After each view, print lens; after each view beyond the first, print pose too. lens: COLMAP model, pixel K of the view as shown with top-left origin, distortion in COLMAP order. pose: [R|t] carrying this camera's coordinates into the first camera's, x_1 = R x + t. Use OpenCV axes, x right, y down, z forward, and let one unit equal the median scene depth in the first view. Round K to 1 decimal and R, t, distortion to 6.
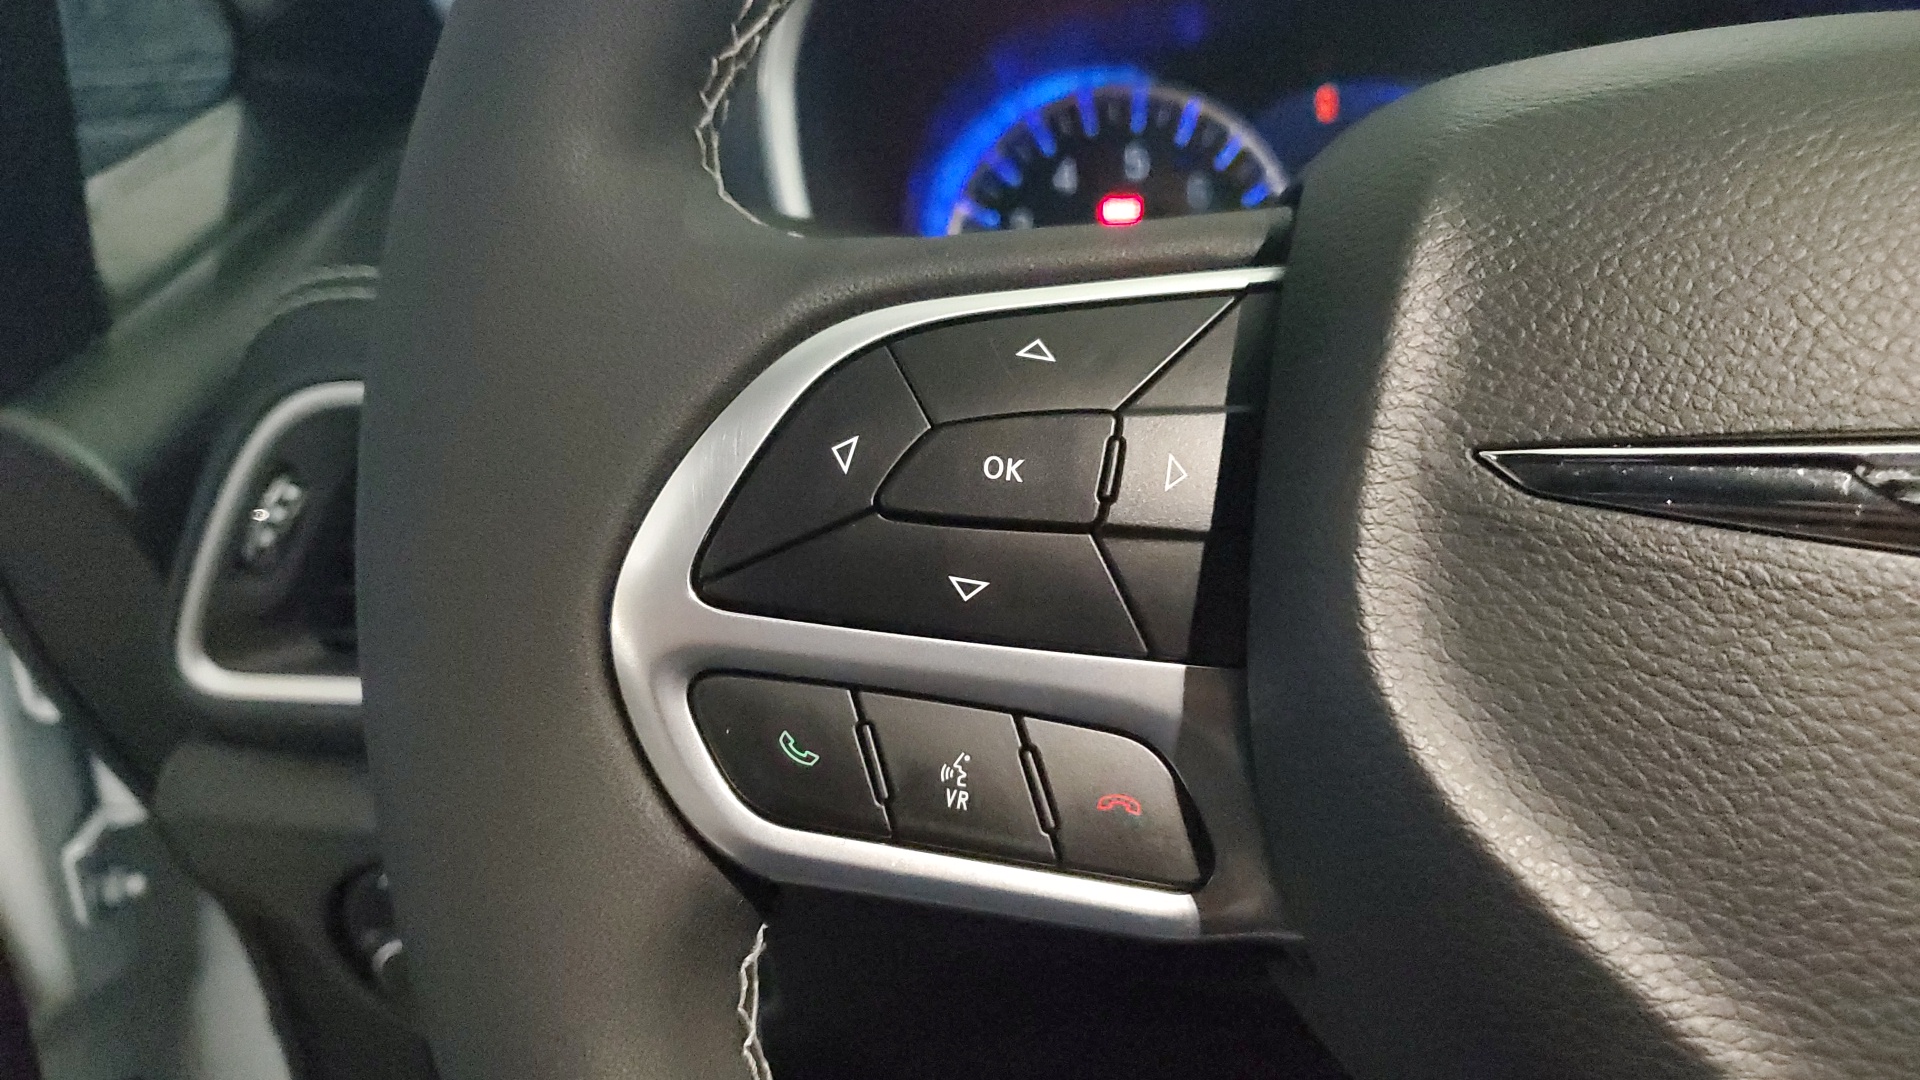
lens RADIAL K [[1520.4, 0, 965.9], [0, 1520.4, 540.4], [0, 0, 1]] dist [0.069335, -0.097996]
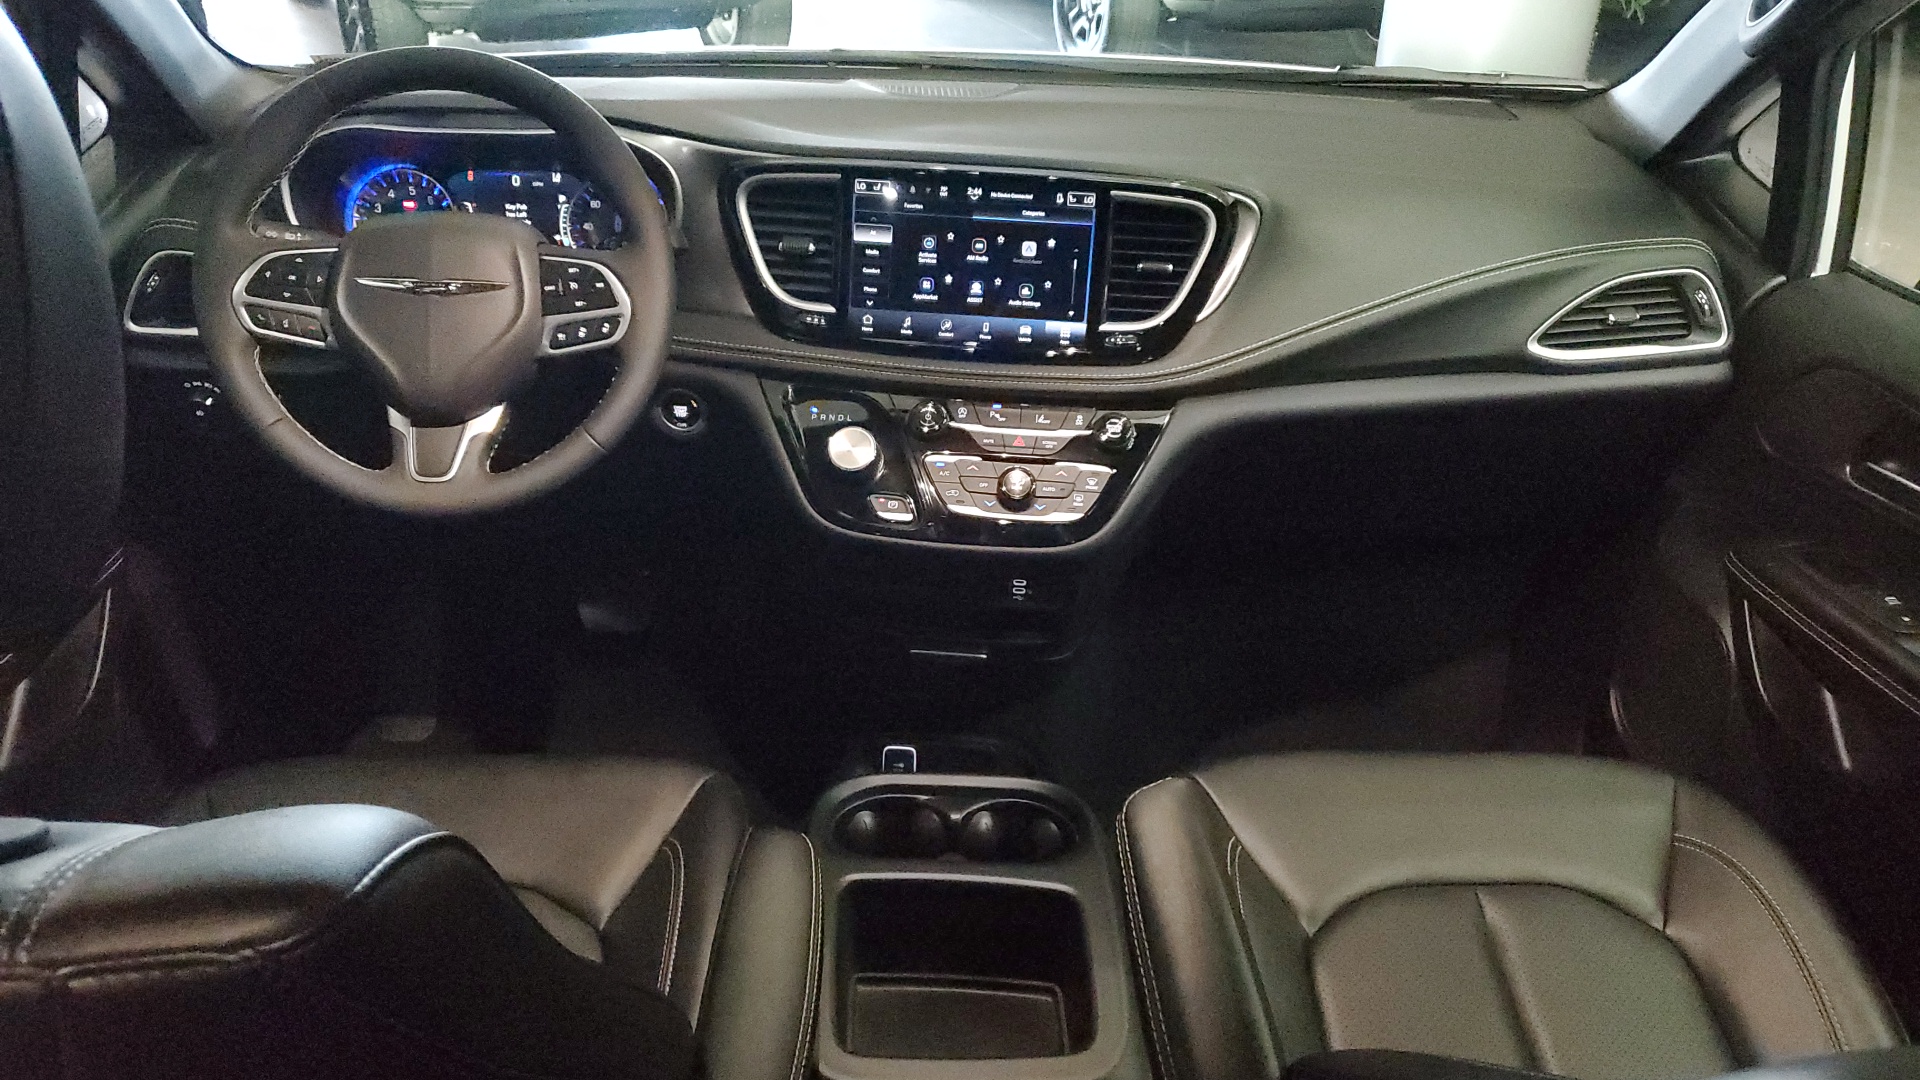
lens RADIAL K [[1520.4, 0, 953.5], [0, 1520.4, 569.3], [0, 0, 1]] dist [0.069335, -0.097996]
pose [[0.988457, 0.015233, 0.150737, 1.774668], [-0.034504, 0.991421, 0.126075, 0.255031], [-0.147524, -0.129820, 0.980502, -5.838318]]
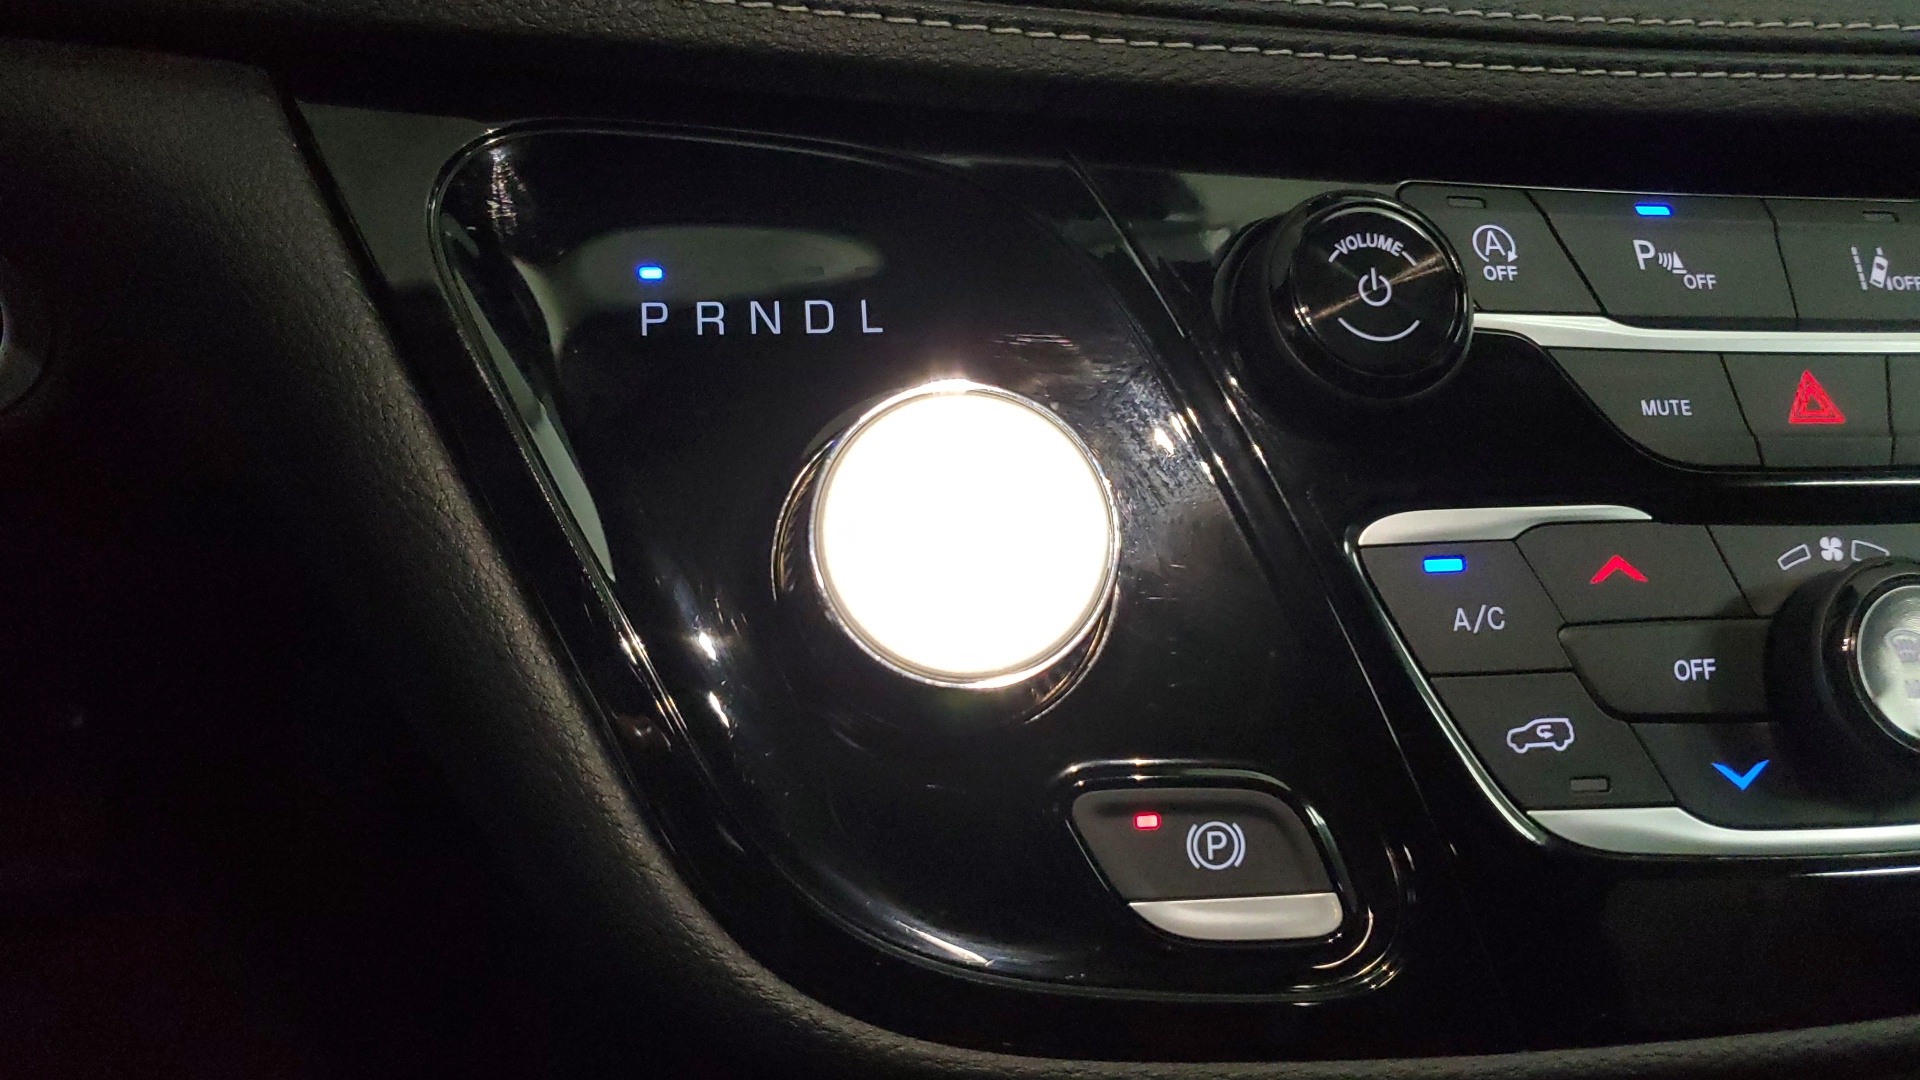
lens RADIAL K [[1520.4, 0, 974.1], [0, 1520.4, 554.7], [0, 0, 1]] dist [0.069335, -0.097996]
pose [[0.926422, -0.084547, 0.366871, 1.967185], [-0.004295, 0.972021, 0.234854, 0.366709], [-0.376463, -0.219149, 0.900138, 0.052490]]
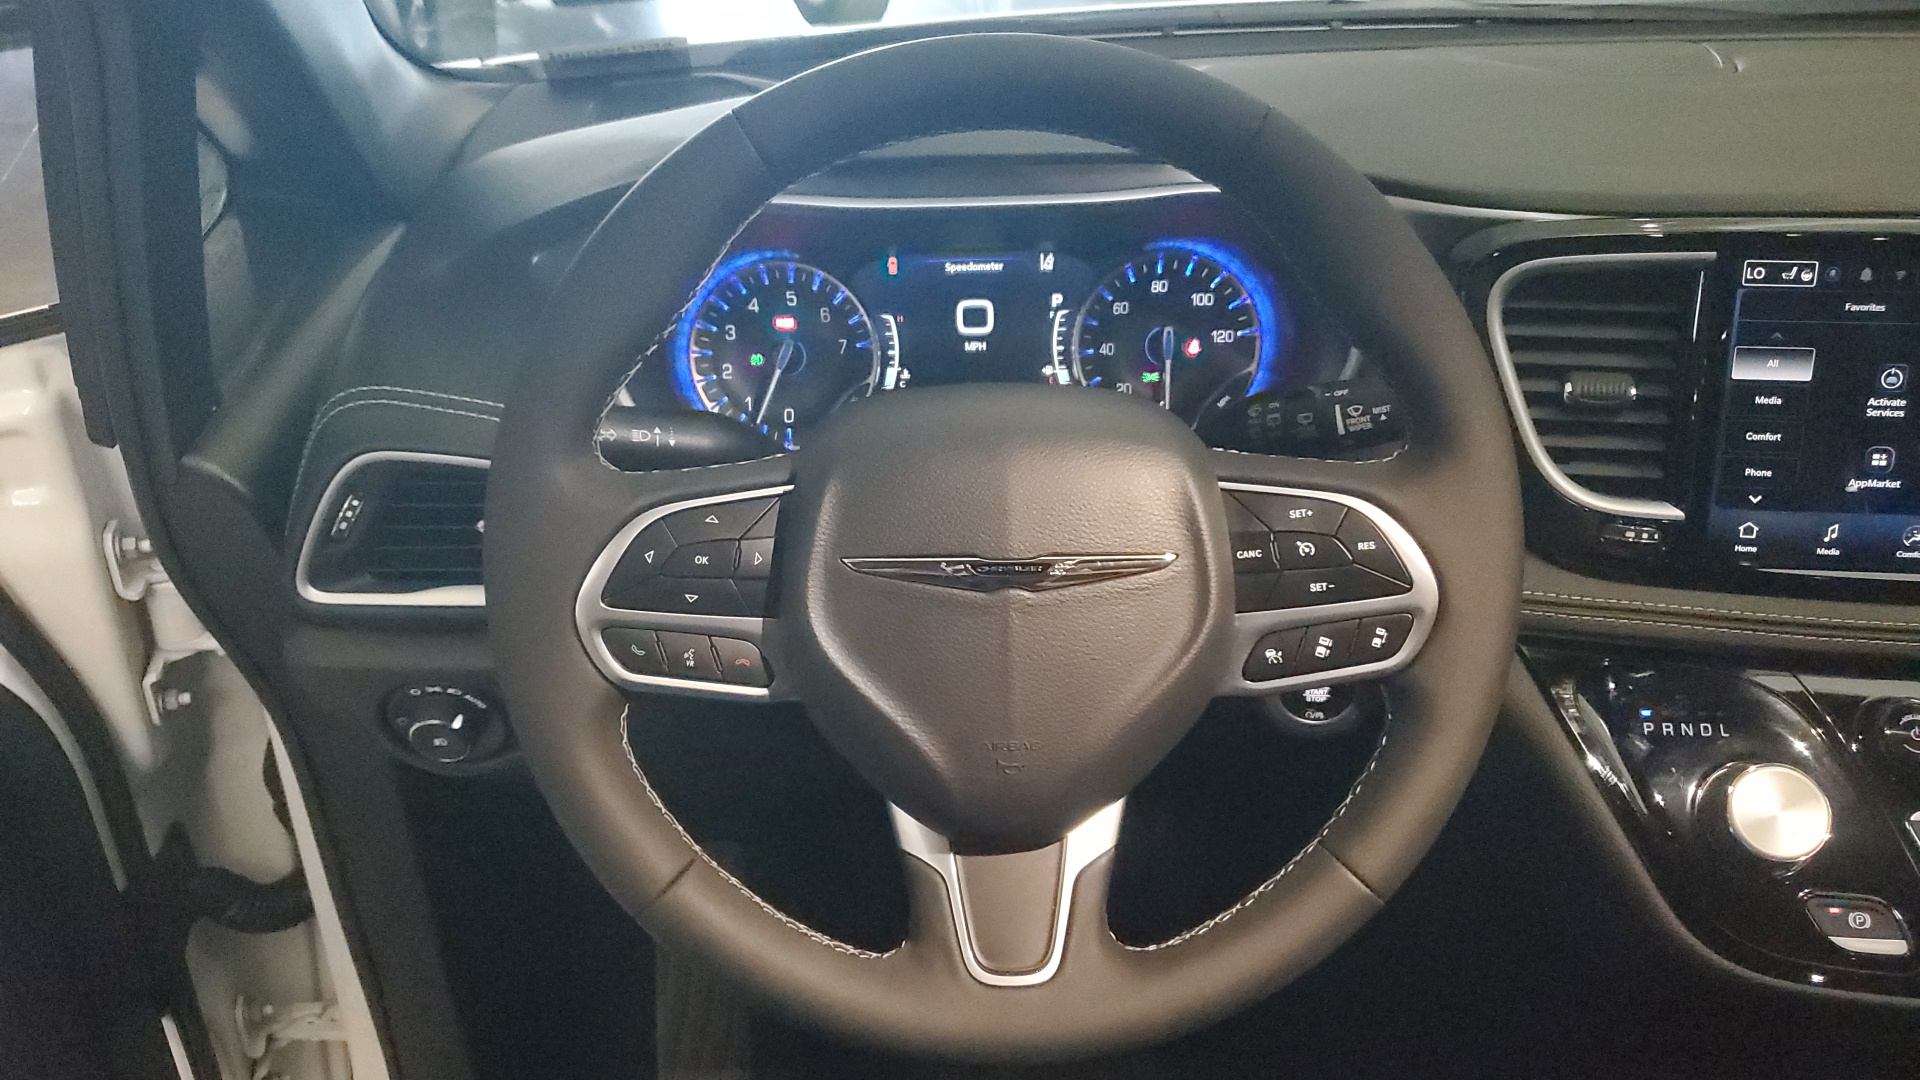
lens RADIAL K [[1520.4, 0, 959.1], [0, 1520.4, 538.9], [0, 0, 1]] dist [0.069335, -0.097996]
pose [[0.989836, -0.025649, 0.139880, 0.102429], [0.005698, 0.989965, 0.141199, -0.486667], [-0.142097, -0.138967, 0.980049, -1.980252]]
